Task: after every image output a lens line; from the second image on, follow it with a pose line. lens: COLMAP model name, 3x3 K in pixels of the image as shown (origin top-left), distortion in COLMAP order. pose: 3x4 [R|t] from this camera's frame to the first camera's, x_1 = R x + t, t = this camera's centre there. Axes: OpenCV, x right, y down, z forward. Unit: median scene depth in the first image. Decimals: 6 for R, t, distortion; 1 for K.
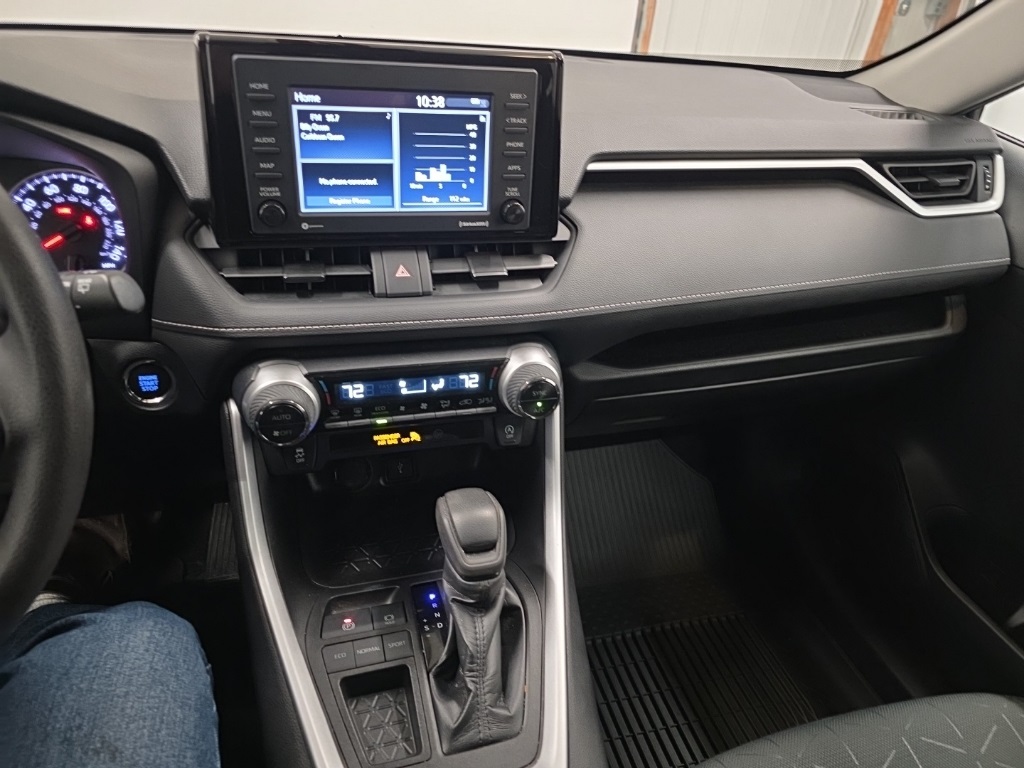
lens RADIAL K [[735.8, 0, 497.9], [0, 735.8, 365.2], [0, 0, 1]] dist [0.048459, -0.001792]
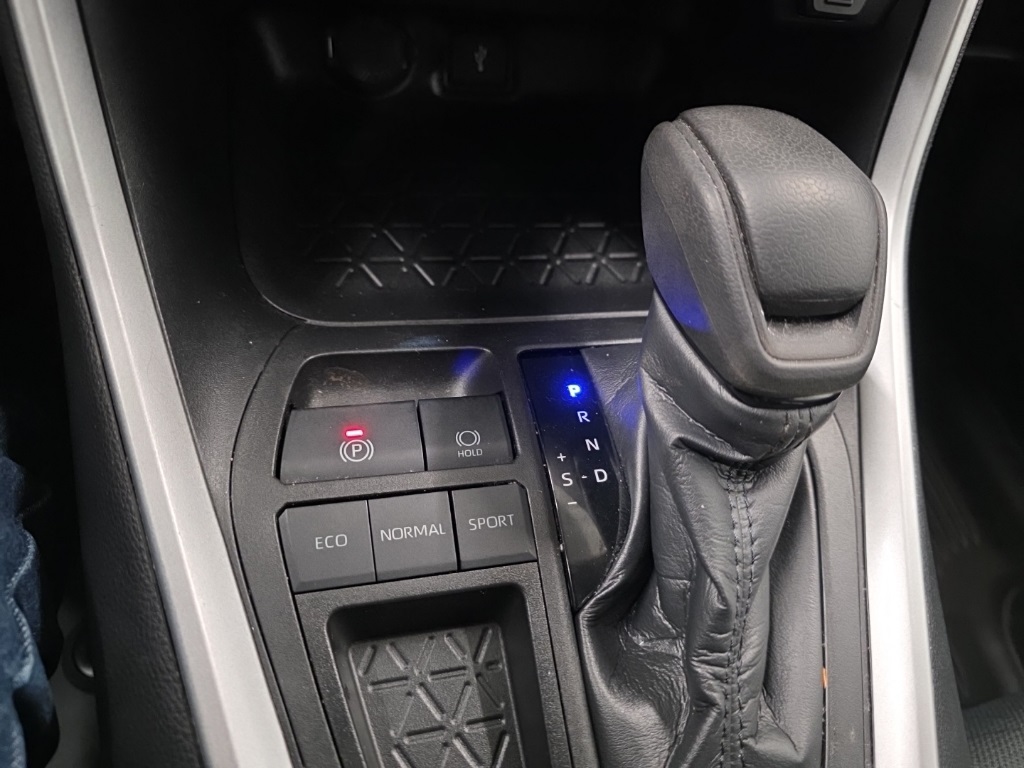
lens RADIAL K [[684.8, 0, 514.2], [0, 684.8, 386.0], [0, 0, 1]] dist [0.048091, -0.039619]
pose [[0.987257, 0.133073, 0.087260, -0.159645], [-0.158030, 0.884281, 0.439402, 0.166735], [-0.018690, -0.447593, 0.894042, 0.716872]]
